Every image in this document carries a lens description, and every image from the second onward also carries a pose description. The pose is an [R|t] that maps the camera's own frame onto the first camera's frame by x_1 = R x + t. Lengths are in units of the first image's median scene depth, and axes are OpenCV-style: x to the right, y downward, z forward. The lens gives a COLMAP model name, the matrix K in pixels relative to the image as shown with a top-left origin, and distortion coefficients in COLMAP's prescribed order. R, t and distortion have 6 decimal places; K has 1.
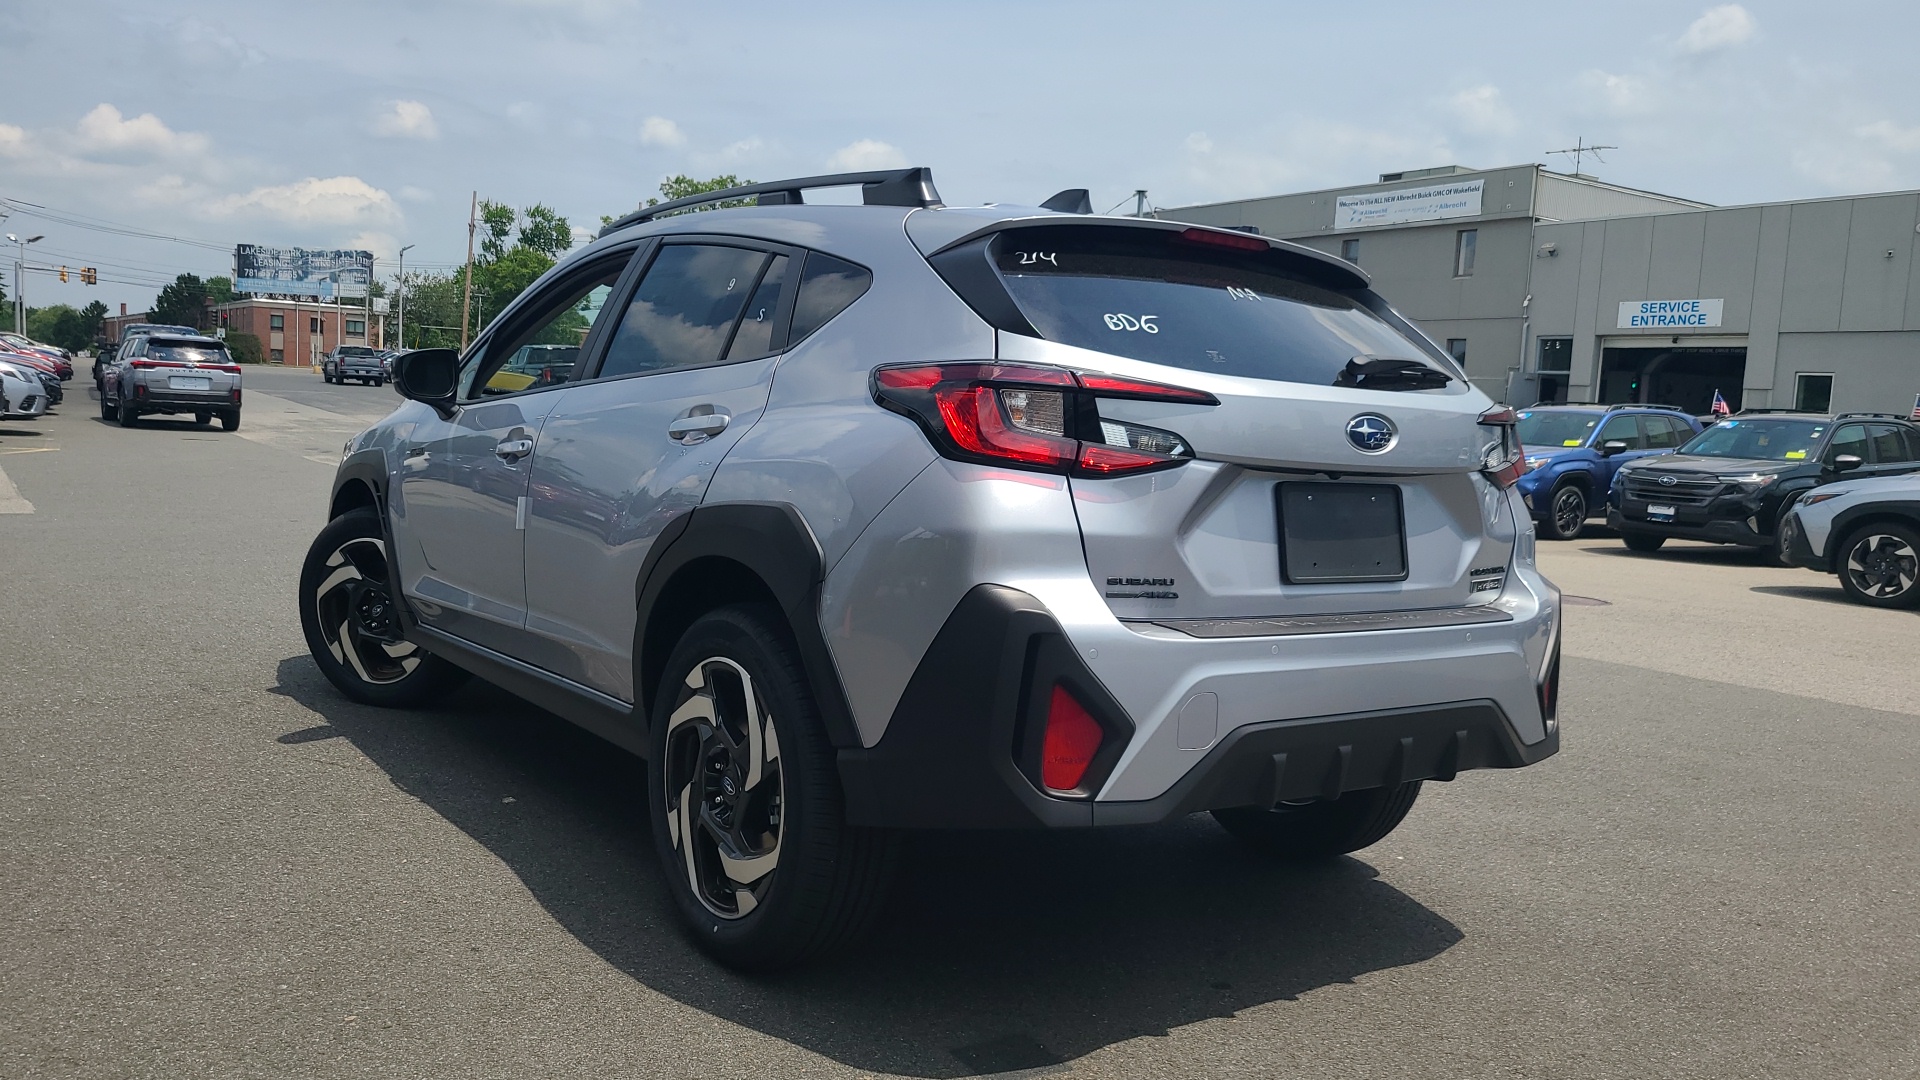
lens RADIAL K [[1438.8, 0, 935.4], [0, 1438.8, 547.0], [0, 0, 1]] dist [0.045278, -0.031150]
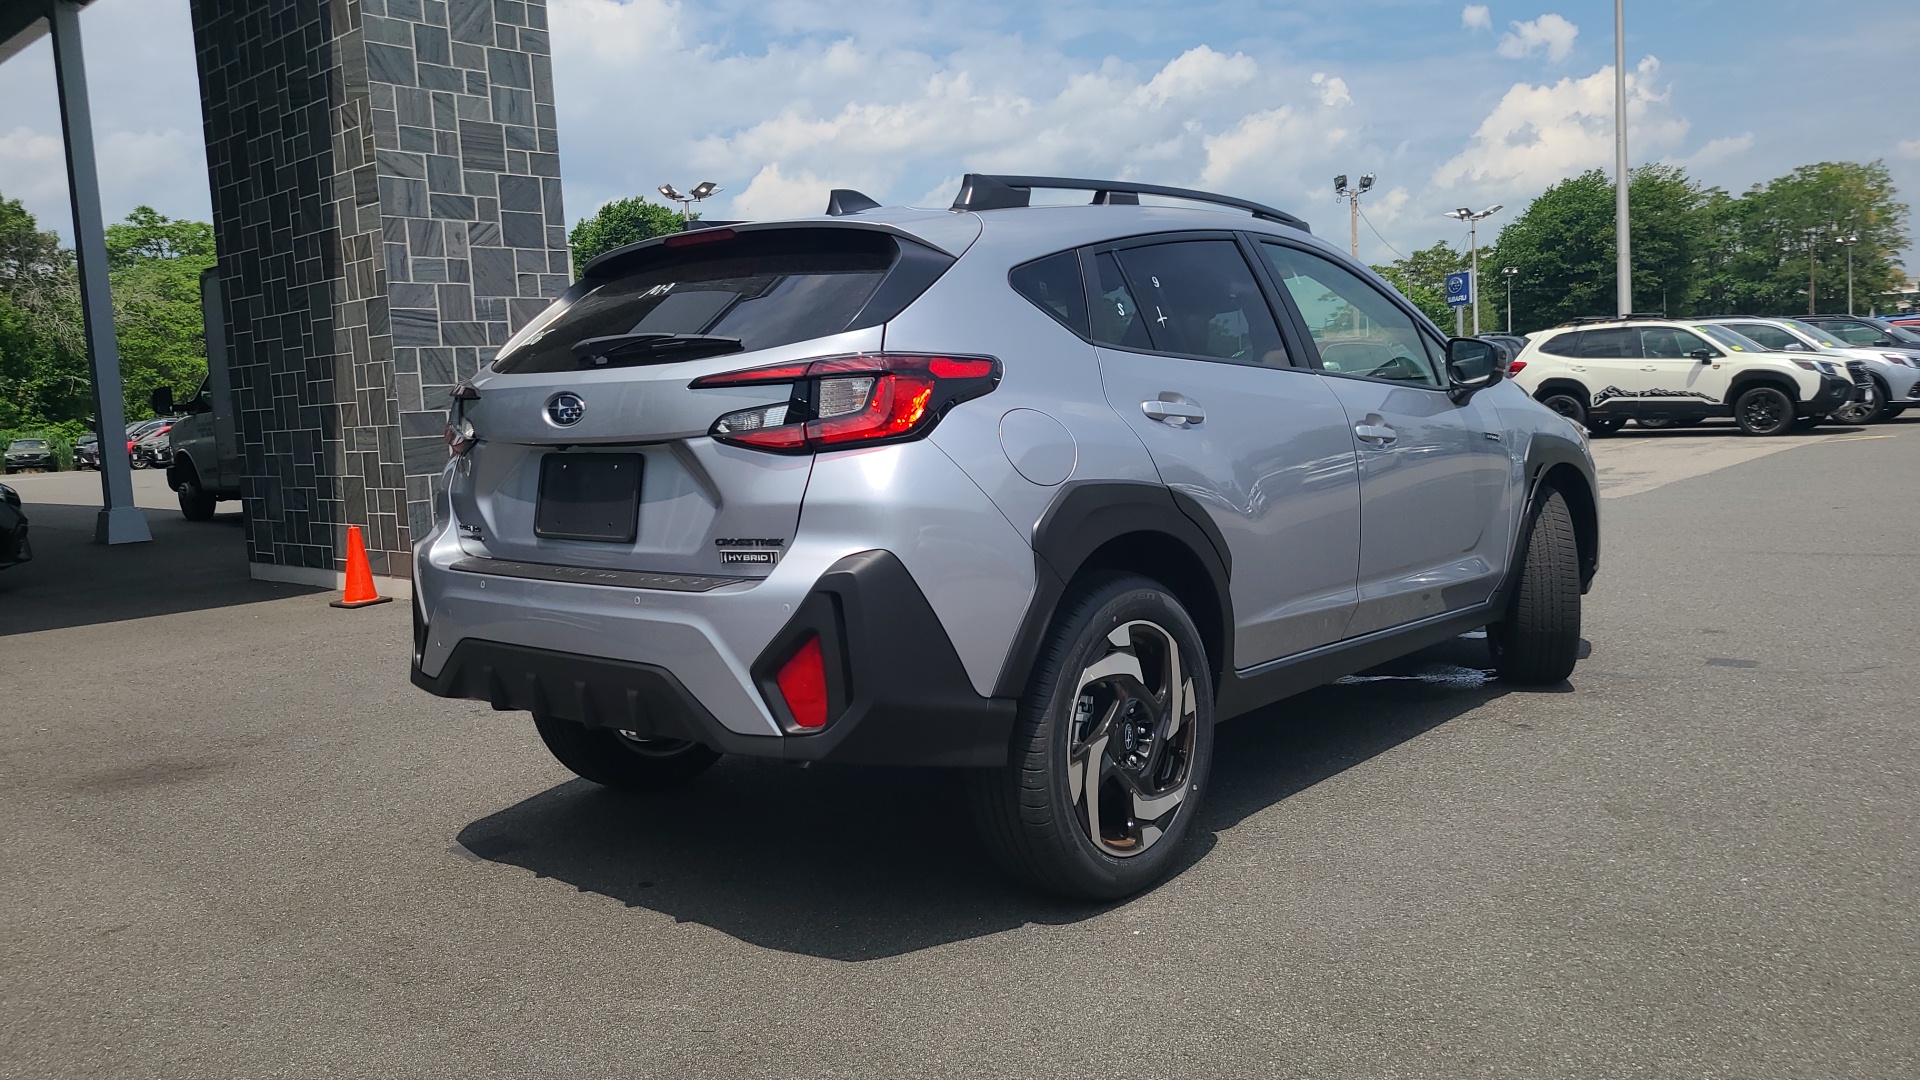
lens RADIAL K [[1438.8, 0, 925.2], [0, 1438.8, 538.7], [0, 0, 1]] dist [0.045278, -0.031150]
pose [[0.221467, 0.031508, -0.974659, 1.454122], [-0.031240, 0.999194, 0.025202, -0.013937], [0.974667, 0.024867, 0.222272, 1.003575]]
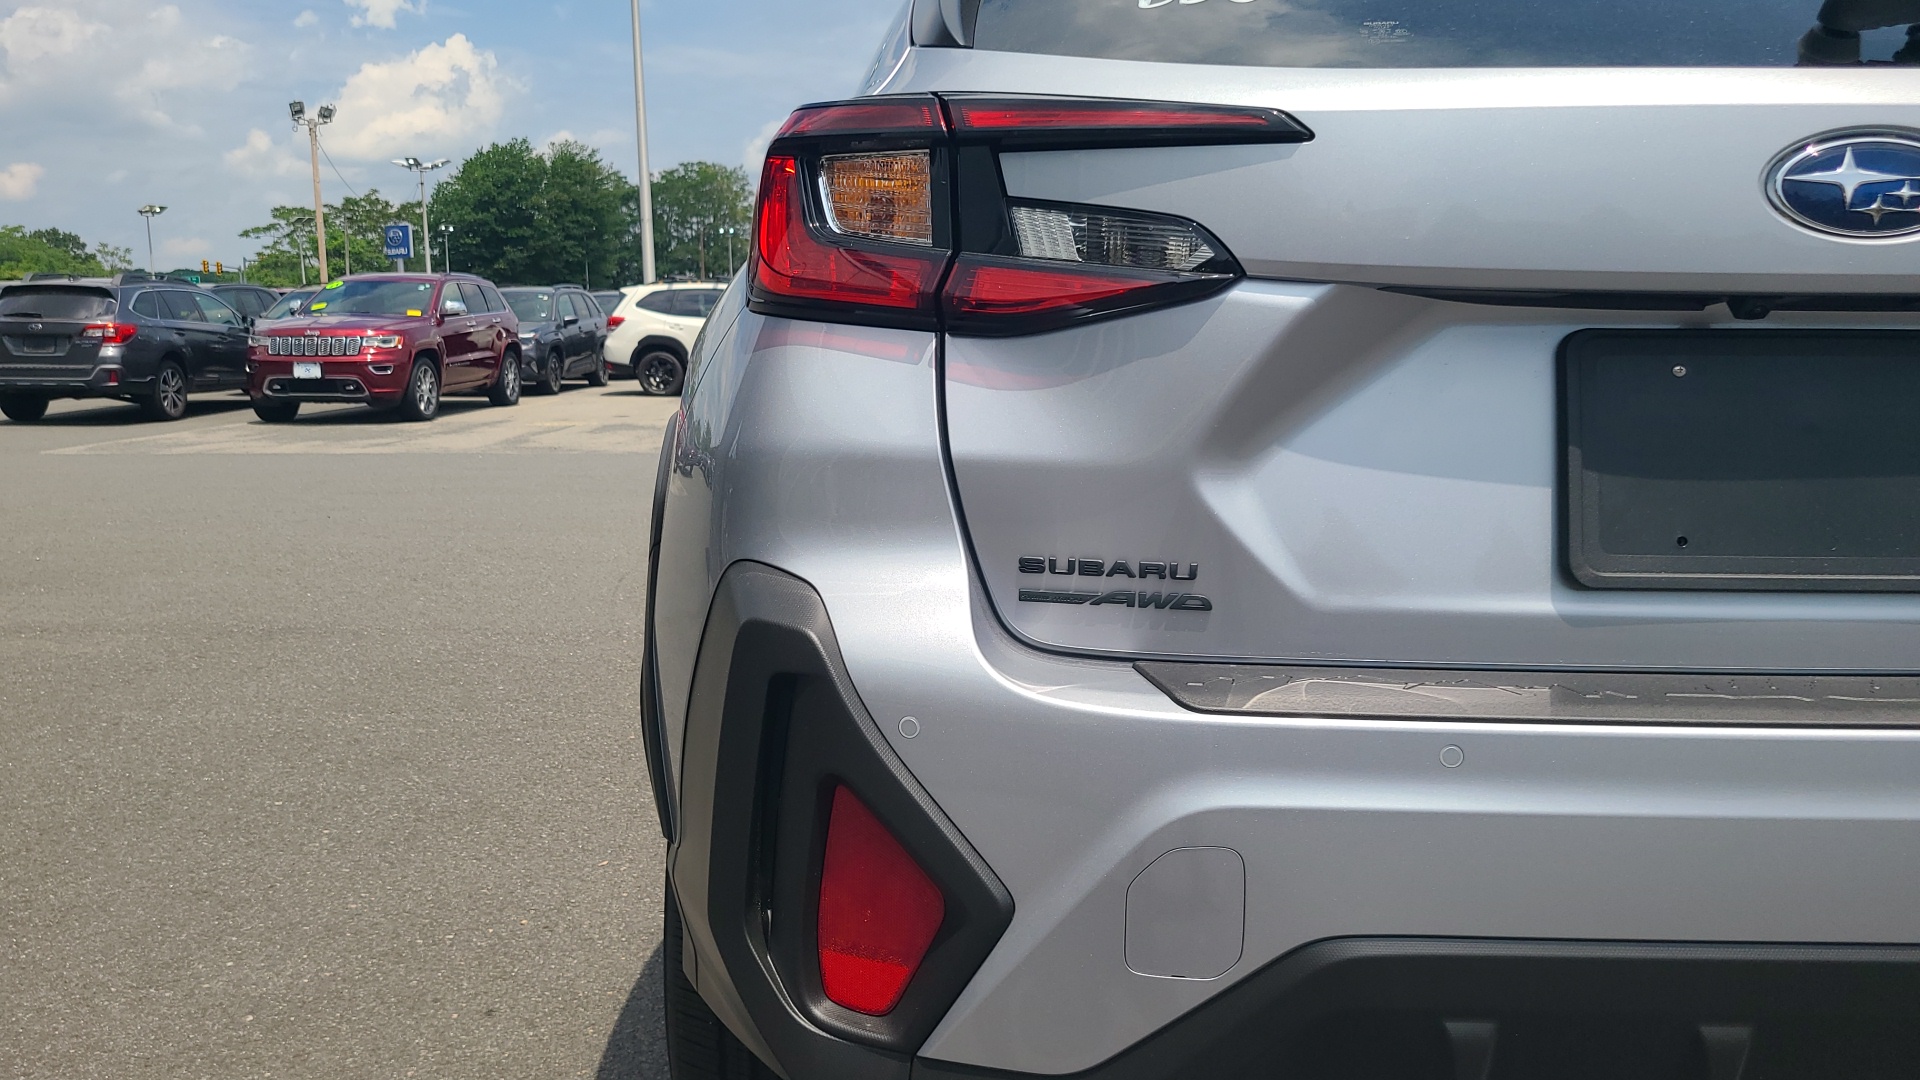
lens RADIAL K [[1438.8, 0, 940.2], [0, 1438.8, 542.1], [0, 0, 1]] dist [0.045278, -0.031150]
pose [[0.815391, 0.033431, -0.577945, 0.317983], [-0.012831, 0.999130, 0.039692, -0.000619], [0.578769, -0.024949, 0.815110, 0.550718]]
